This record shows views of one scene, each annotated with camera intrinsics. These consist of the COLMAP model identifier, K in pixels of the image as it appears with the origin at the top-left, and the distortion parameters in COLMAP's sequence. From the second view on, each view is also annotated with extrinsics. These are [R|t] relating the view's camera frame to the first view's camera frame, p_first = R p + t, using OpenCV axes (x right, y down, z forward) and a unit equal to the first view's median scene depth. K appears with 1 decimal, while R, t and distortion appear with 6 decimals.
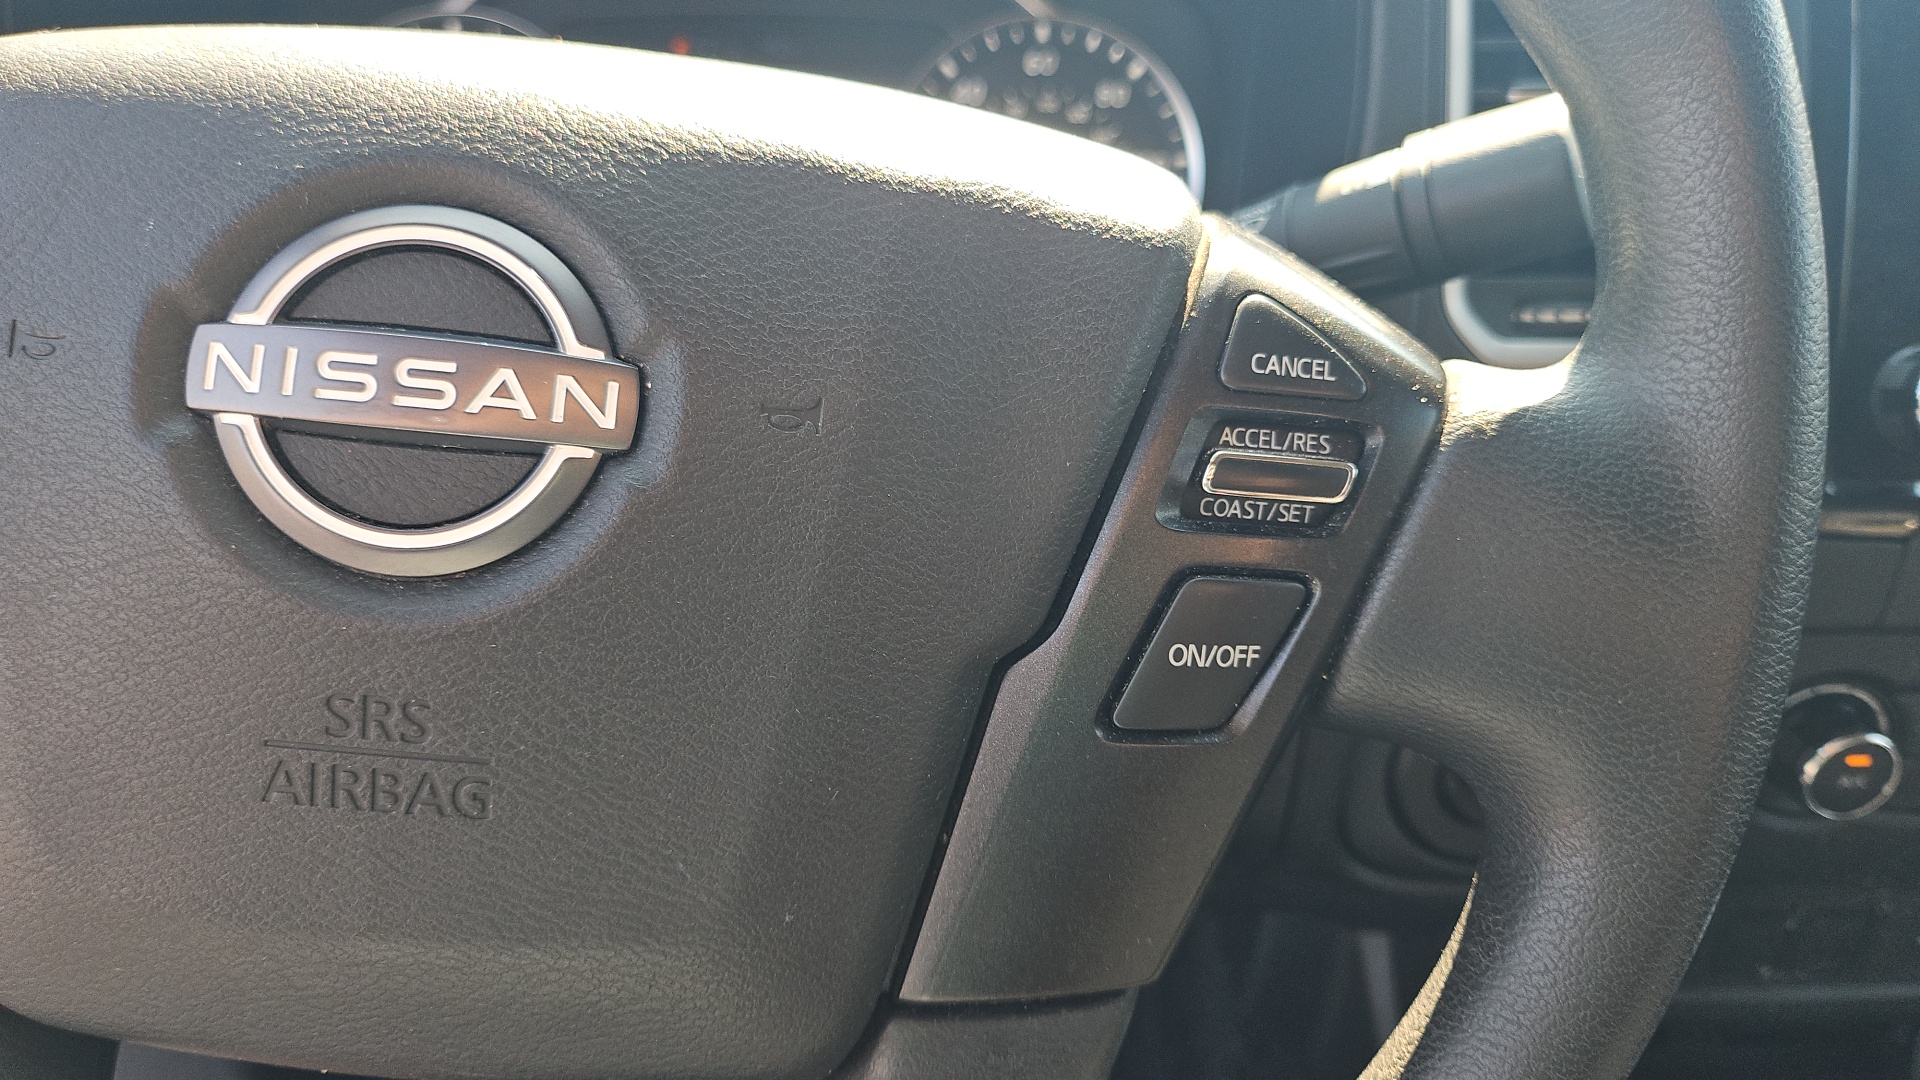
lens RADIAL K [[1363.3, 0, 958.4], [0, 1363.3, 546.8], [0, 0, 1]] dist [0.069719, -0.086050]
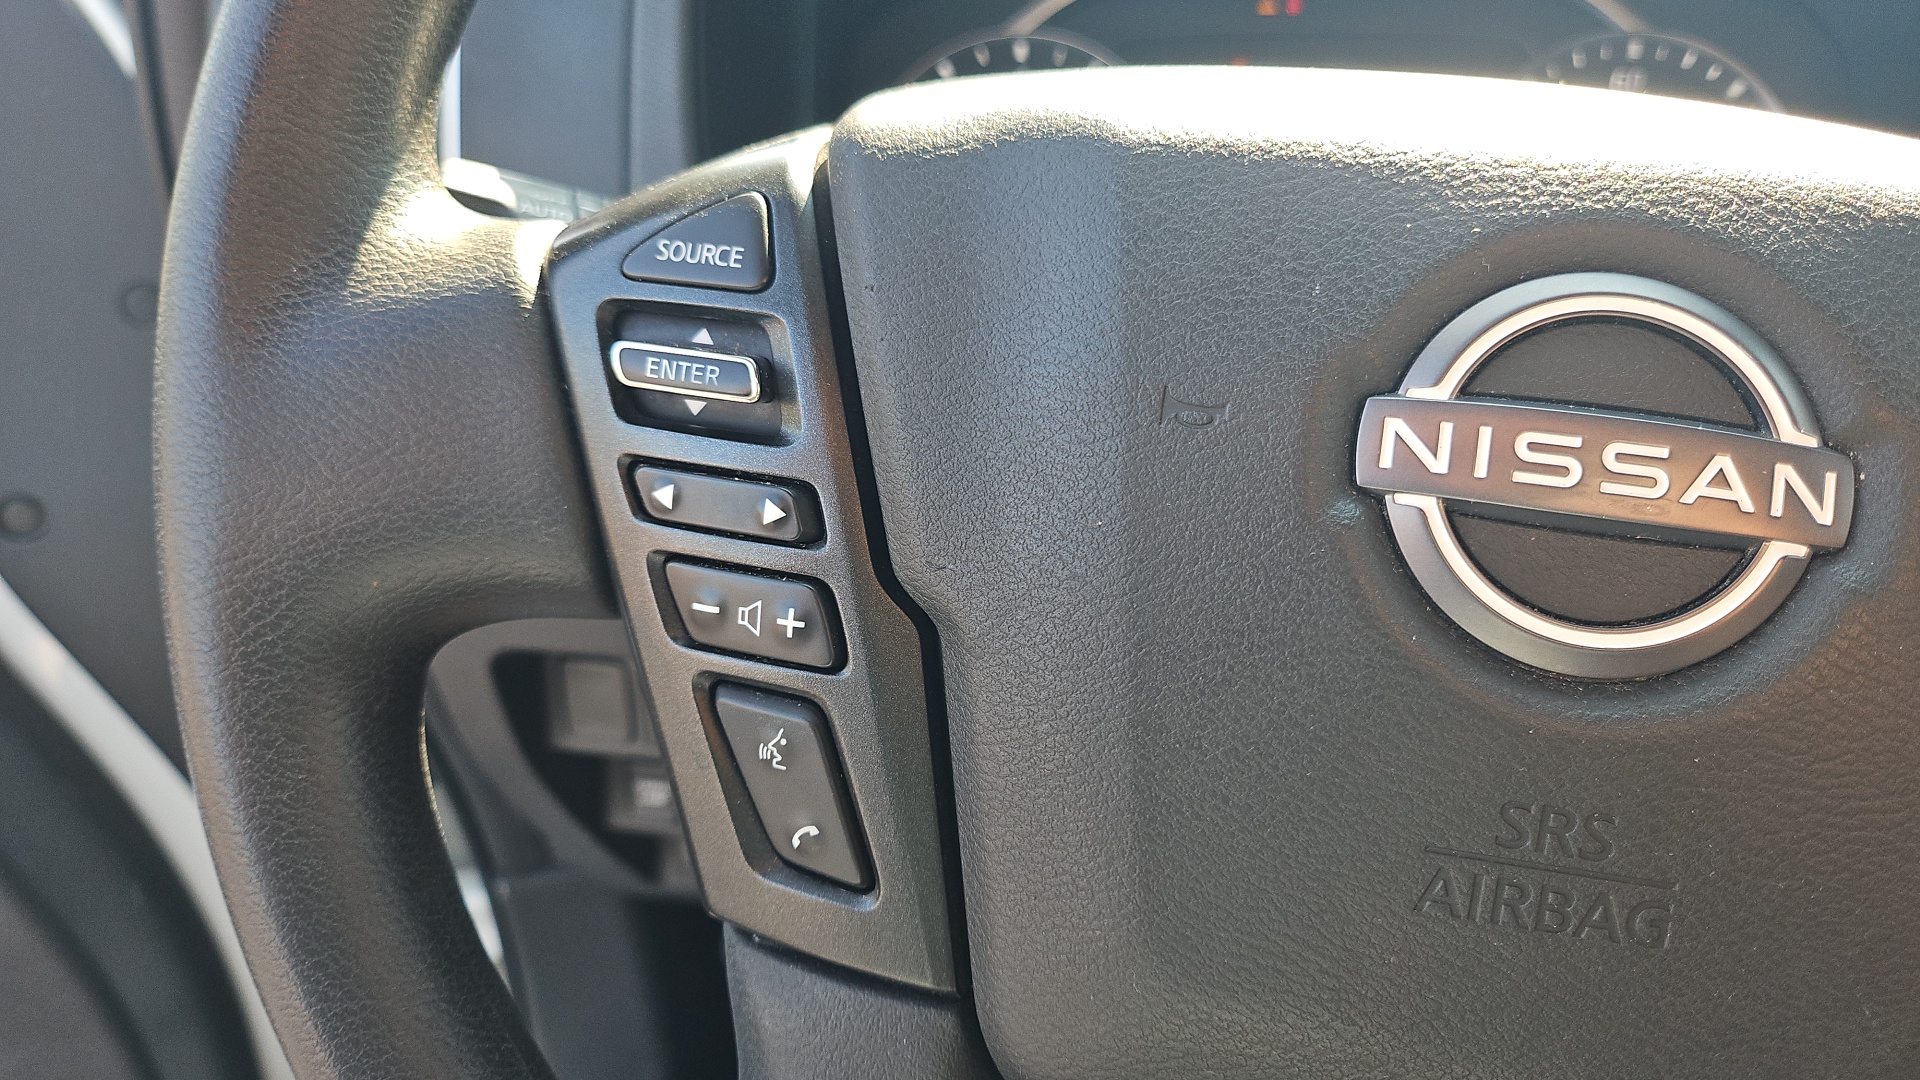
lens RADIAL K [[1385.1, 0, 958.3], [0, 1385.1, 528.3], [0, 0, 1]] dist [0.068854, -0.094941]
pose [[0.992574, 0.044228, -0.113319, -0.716604], [-0.045747, 0.998894, -0.010841, -0.048353], [0.112714, 0.015944, 0.993500, 0.025319]]
